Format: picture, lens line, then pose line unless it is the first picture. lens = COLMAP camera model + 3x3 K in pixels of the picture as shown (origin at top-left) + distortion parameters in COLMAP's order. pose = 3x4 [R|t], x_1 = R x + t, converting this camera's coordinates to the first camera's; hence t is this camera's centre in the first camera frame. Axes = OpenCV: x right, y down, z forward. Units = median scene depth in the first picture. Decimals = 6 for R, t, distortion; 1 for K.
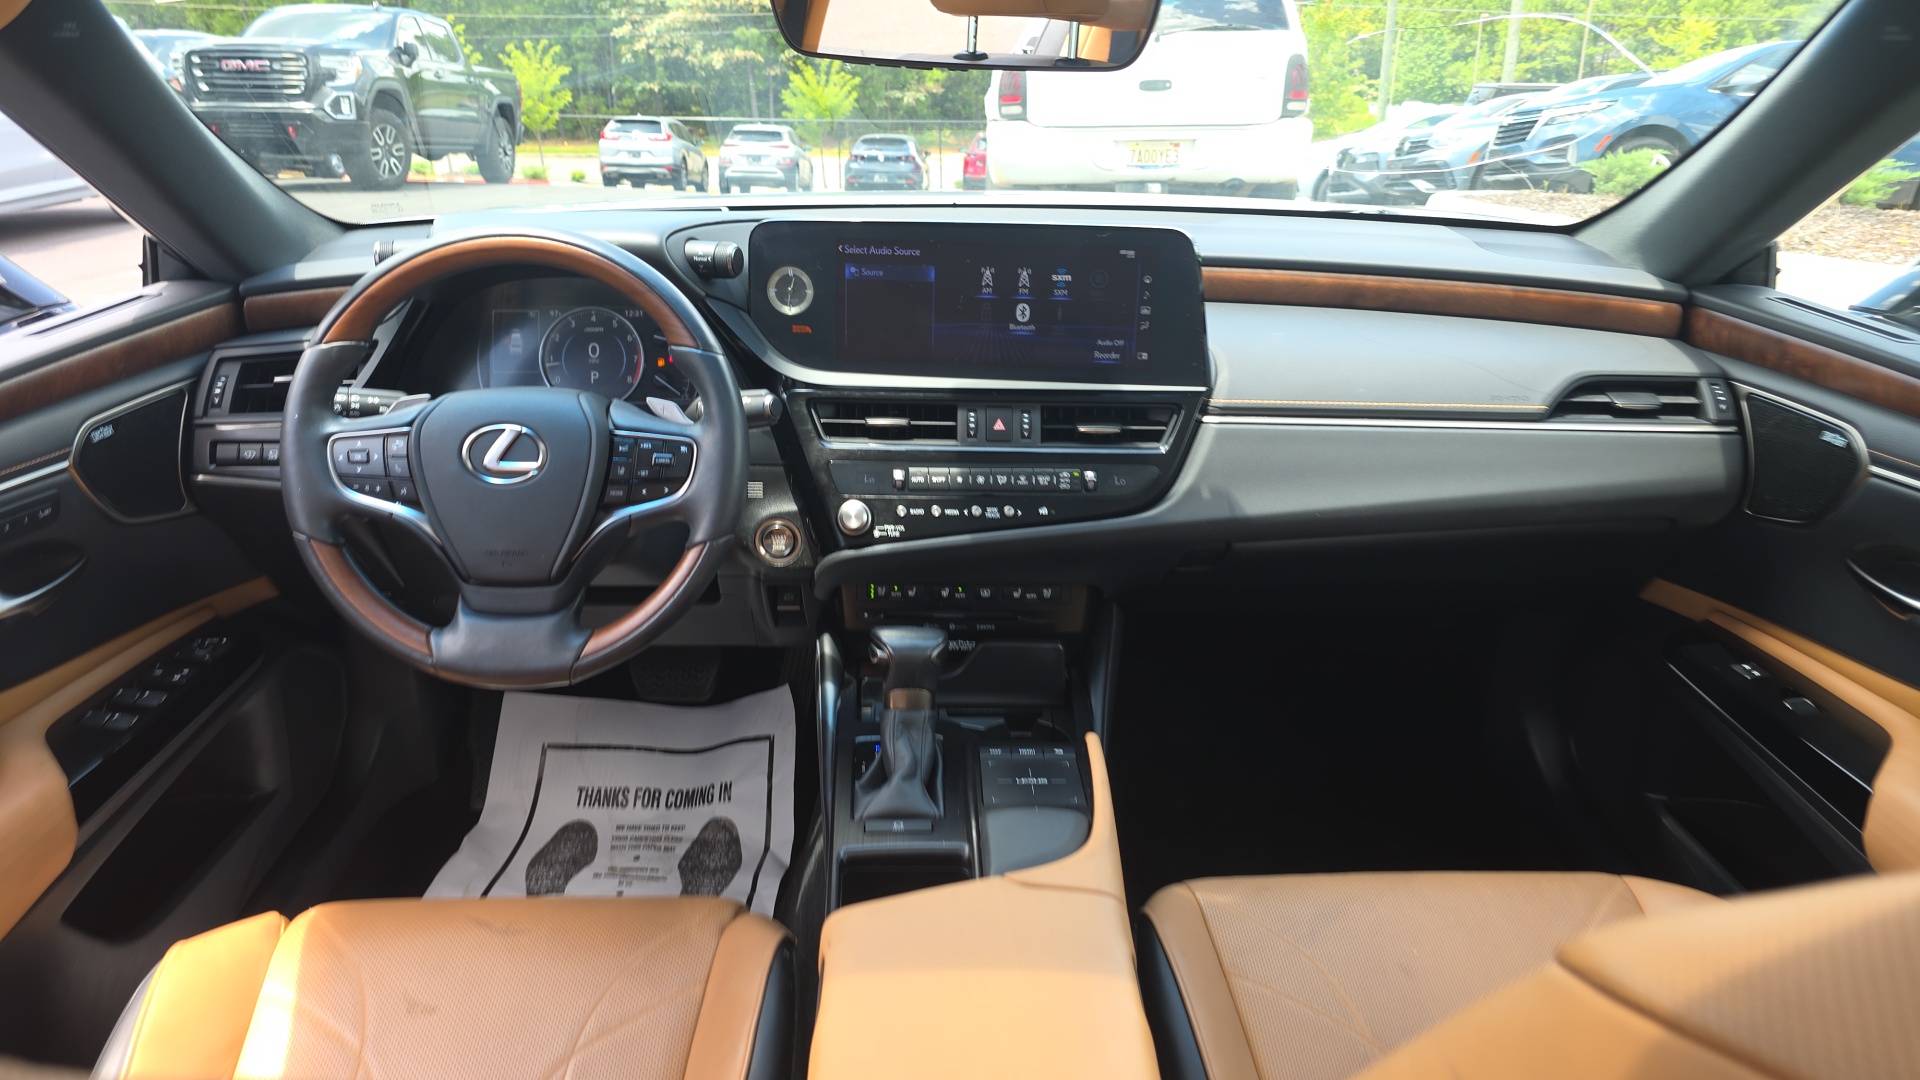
lens RADIAL K [[1280.4, 0, 928.6], [0, 1280.4, 511.7], [0, 0, 1]] dist [0.112316, -0.196825]
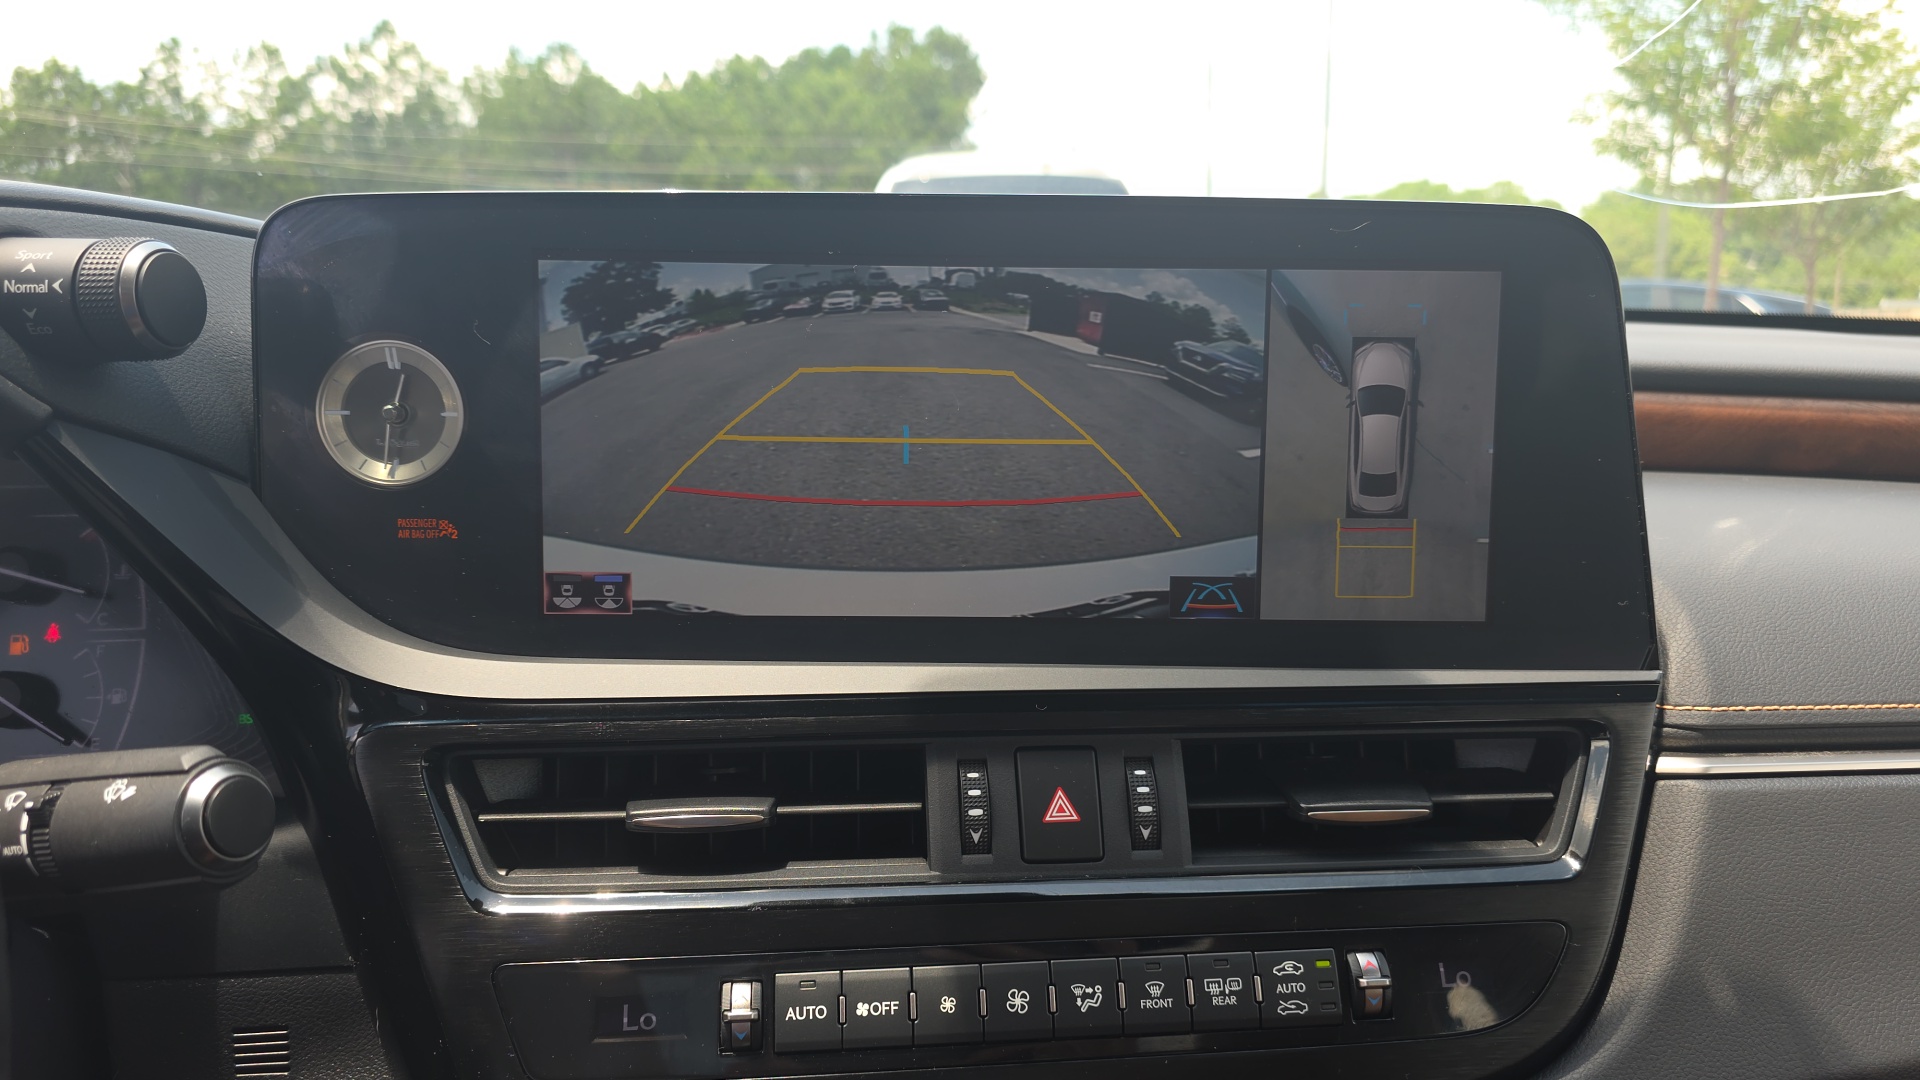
lens RADIAL K [[1328.0, 0, 945.9], [0, 1328.0, 547.3], [0, 0, 1]] dist [0.061438, -0.093230]
pose [[0.991118, -0.022765, 0.131019, -0.014366], [0.044384, 0.985371, -0.164544, -0.077495], [-0.125356, 0.168898, 0.977629, 0.663784]]
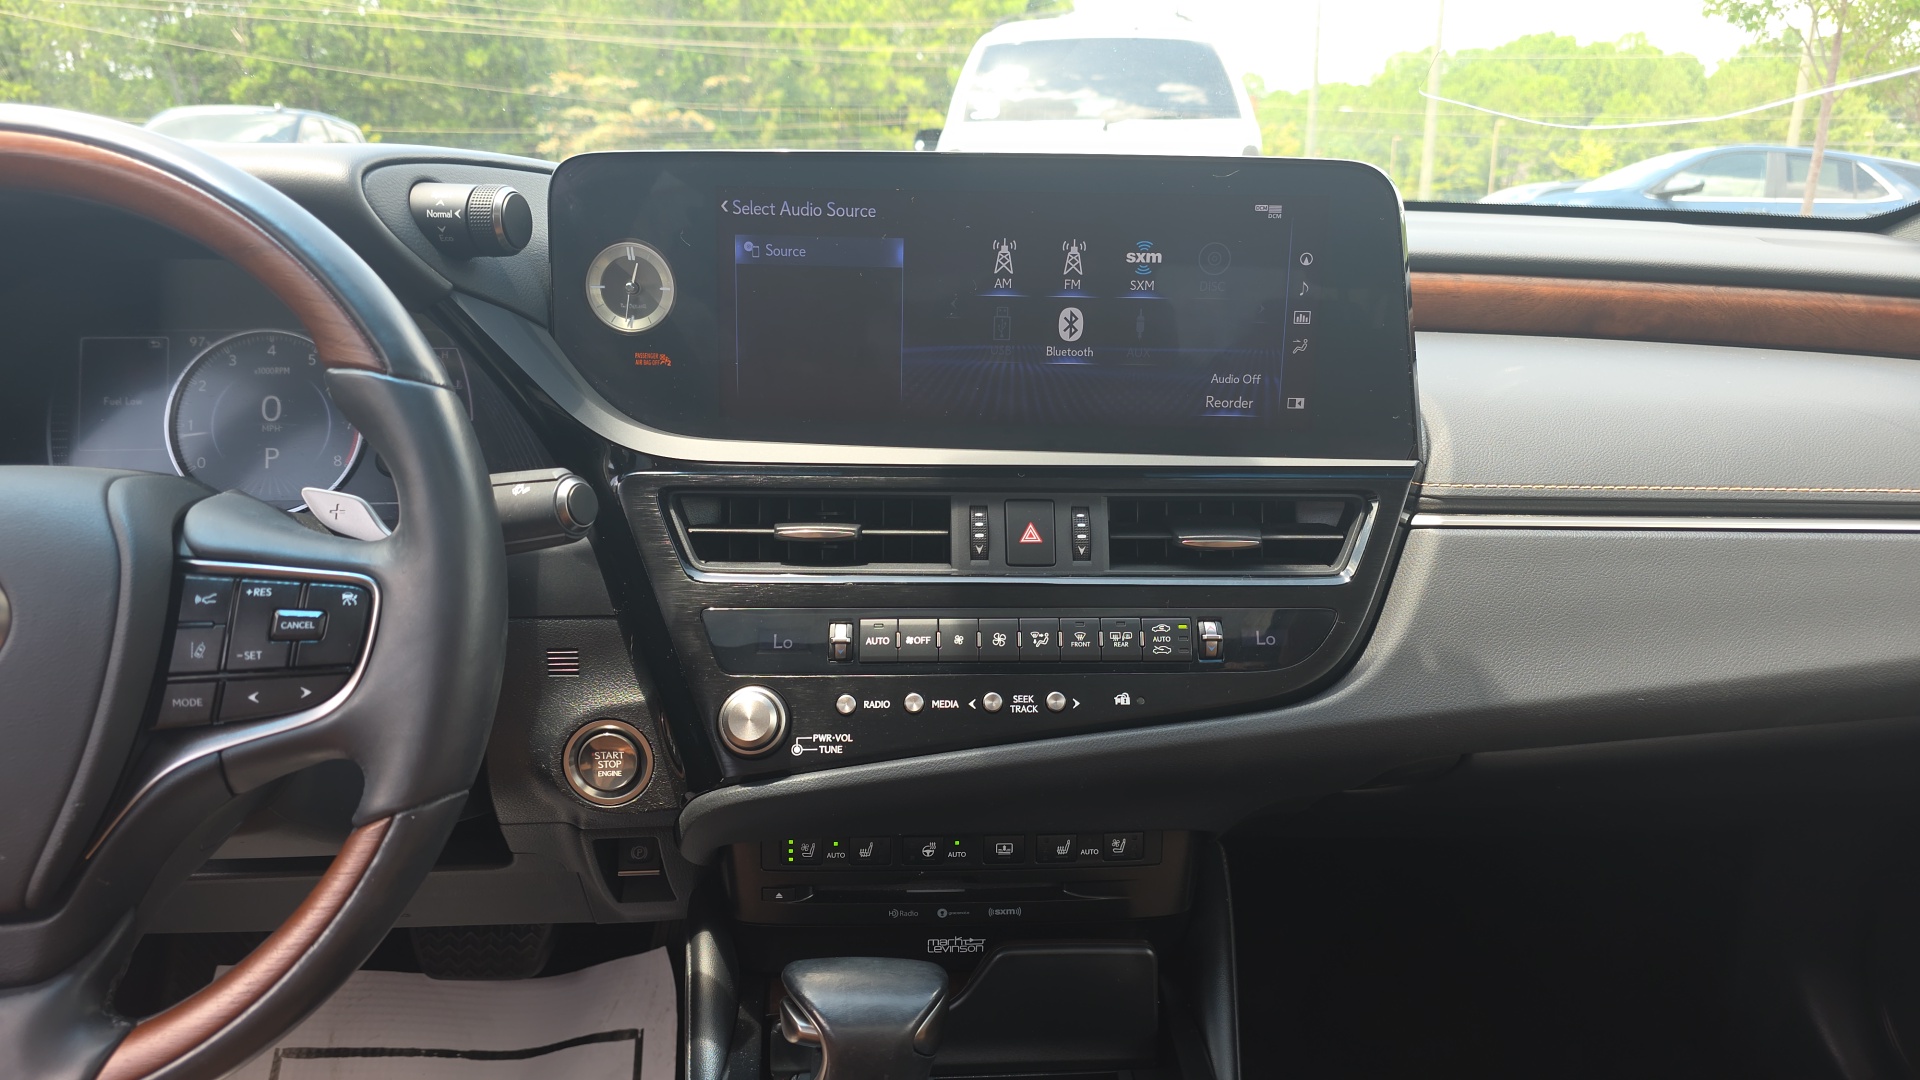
lens RADIAL K [[1289.5, 0, 942.0], [0, 1289.5, 536.8], [0, 0, 1]] dist [0.124336, -0.204516]
pose [[0.998081, -0.012056, 0.060743, -0.013400], [0.016245, 0.997488, -0.068943, -0.030432], [-0.059759, 0.069797, 0.995770, 0.468642]]
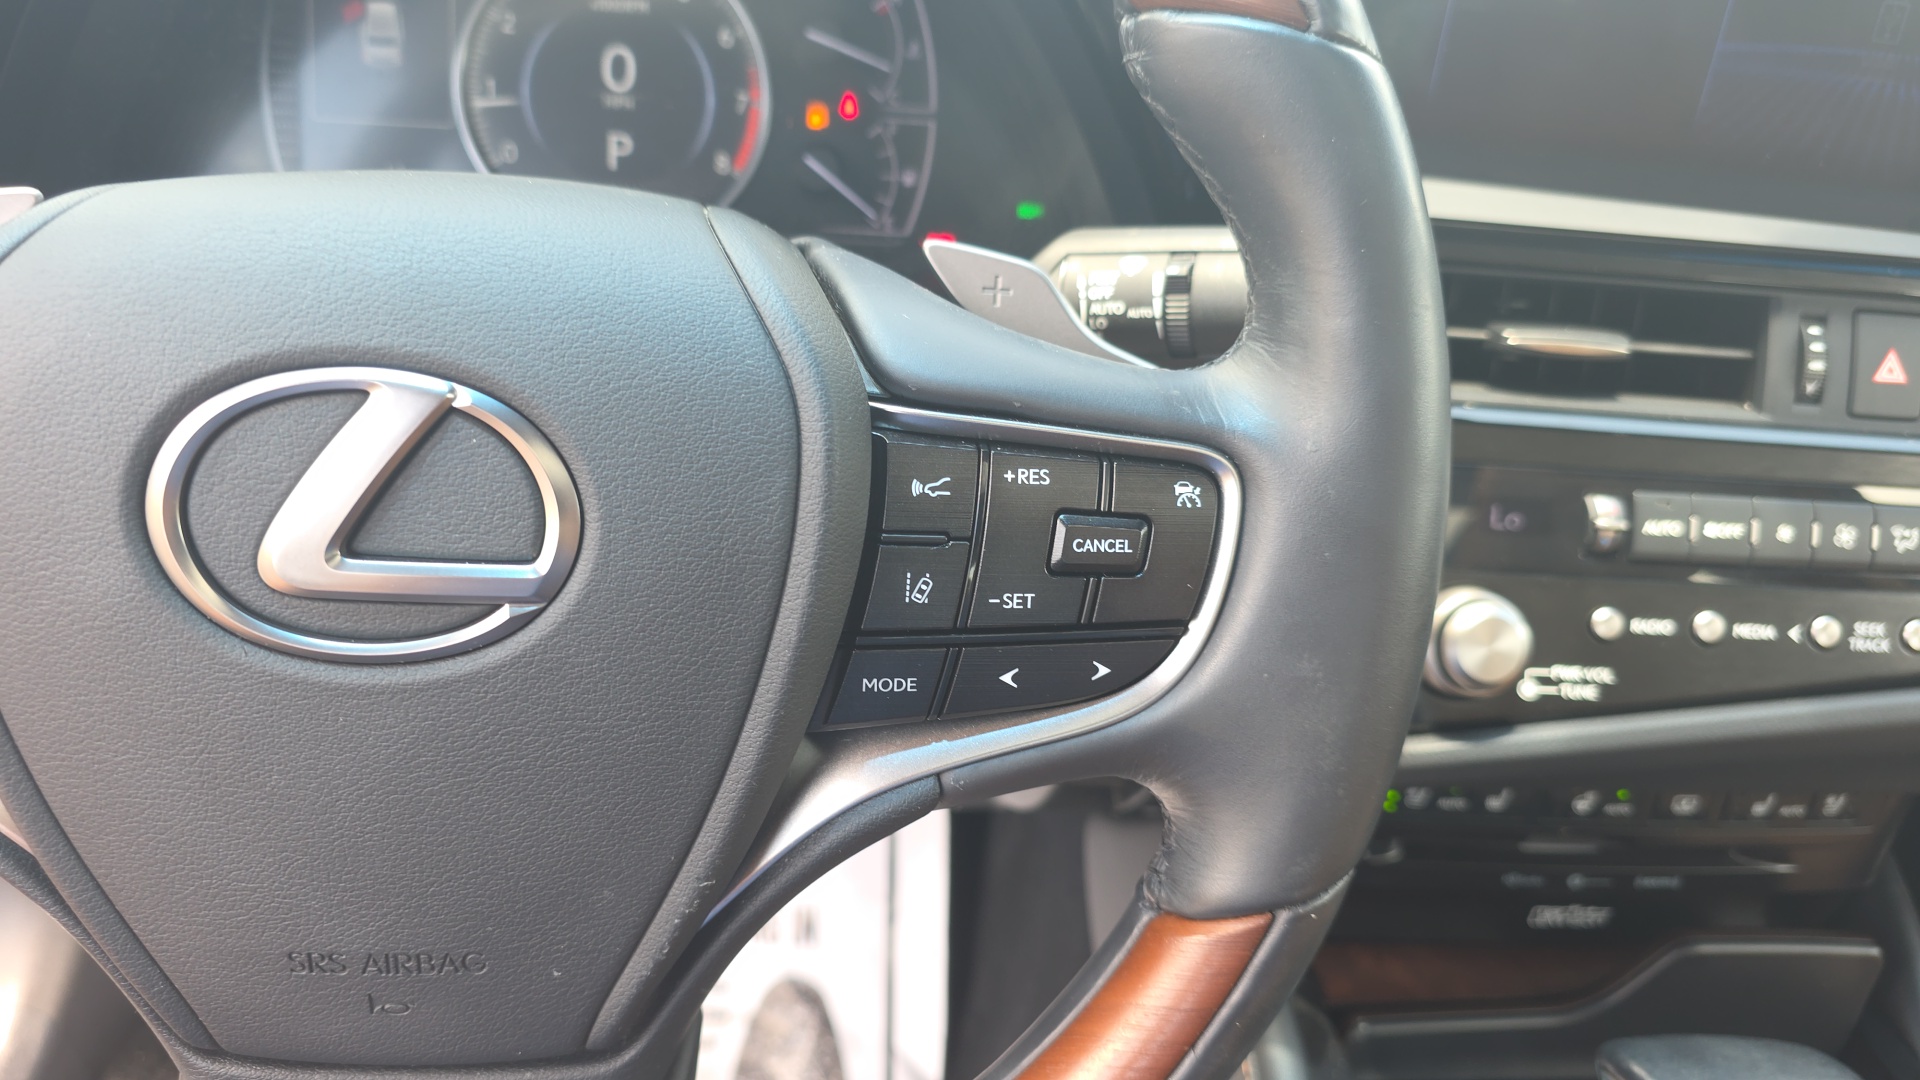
lens RADIAL K [[1347.0, 0, 960.1], [0, 1347.0, 532.9], [0, 0, 1]] dist [0.046199, -0.071058]
pose [[0.992911, 0.030993, 0.114747, -0.221212], [-0.047449, 0.988500, 0.143584, -0.064034], [-0.108977, -0.148011, 0.982963, 0.667245]]
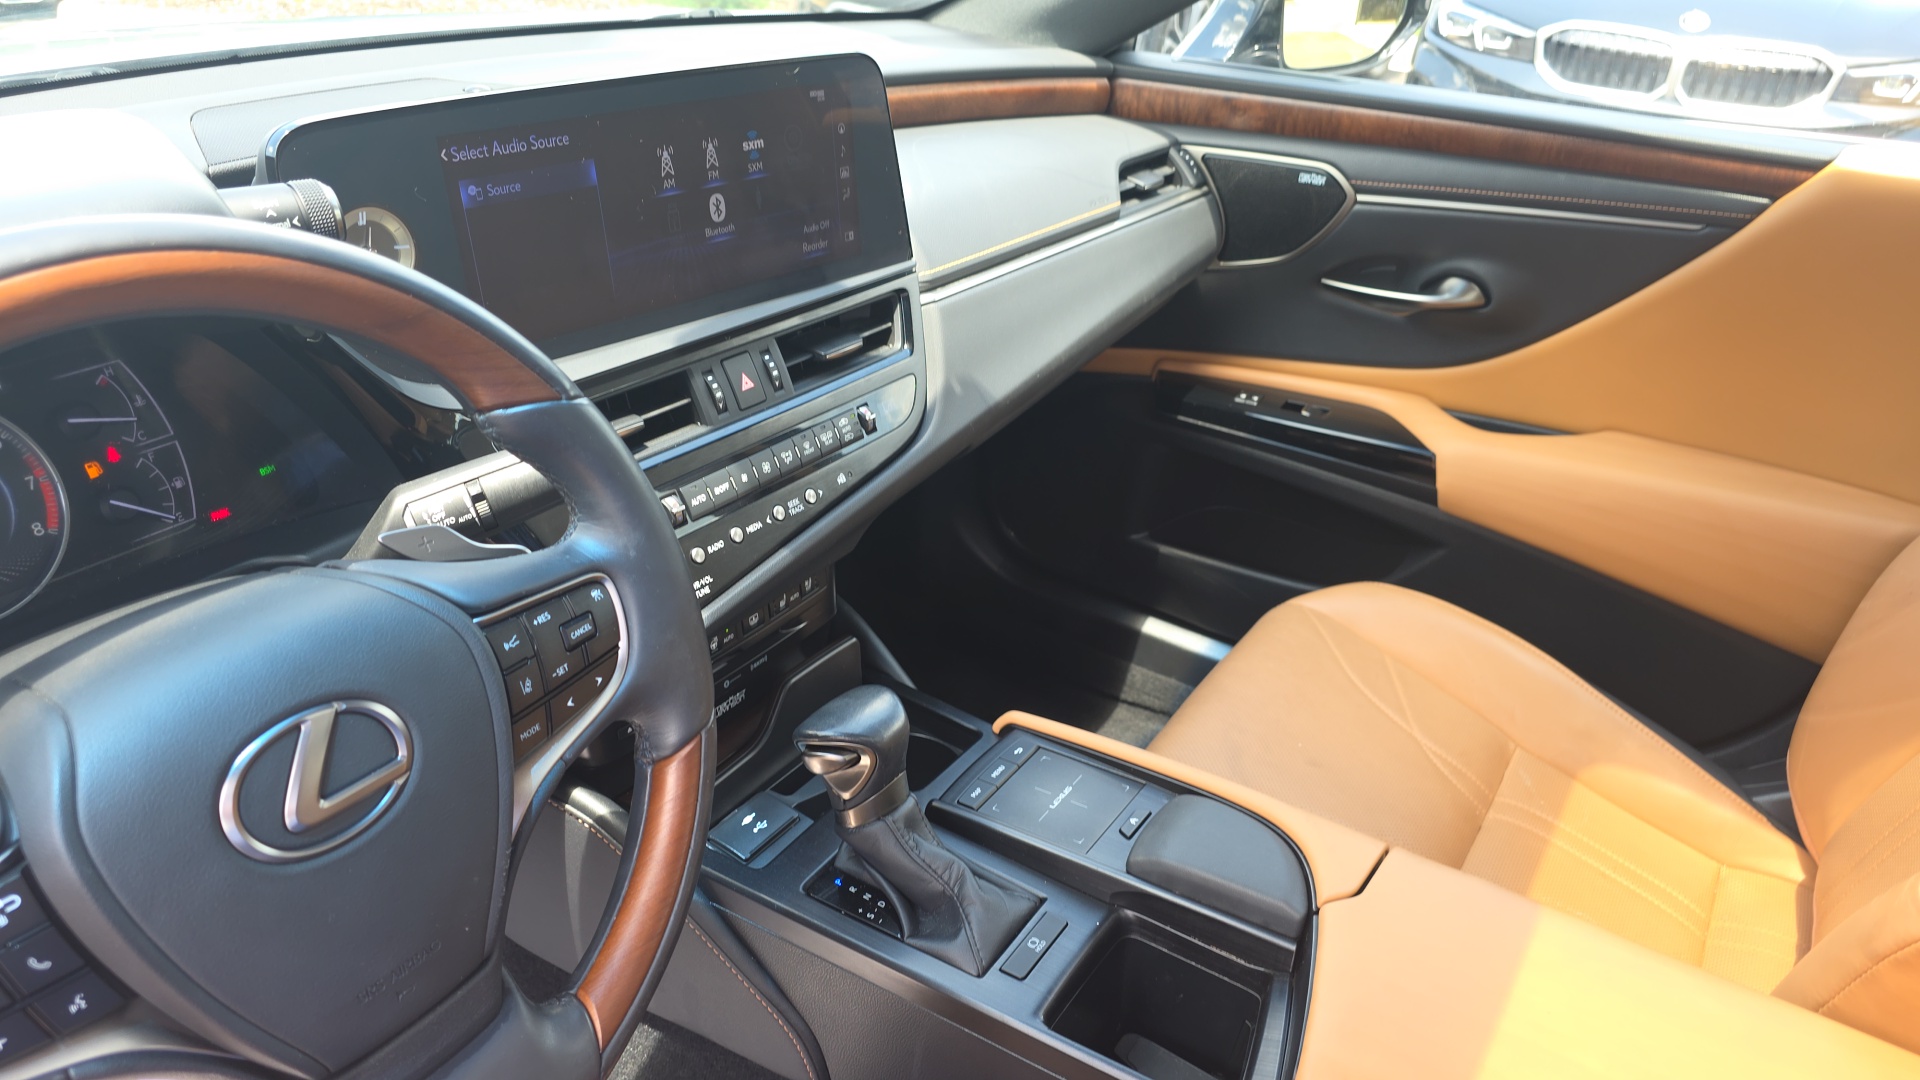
lens RADIAL K [[1290.5, 0, 937.5], [0, 1290.5, 601.5], [0, 0, 1]] dist [0.038426, -0.053068]
pose [[0.563845, -0.413083, 0.715151, -0.418556], [0.263285, 0.910651, 0.318427, -0.151278], [-0.782790, 0.008745, 0.622225, 0.492640]]
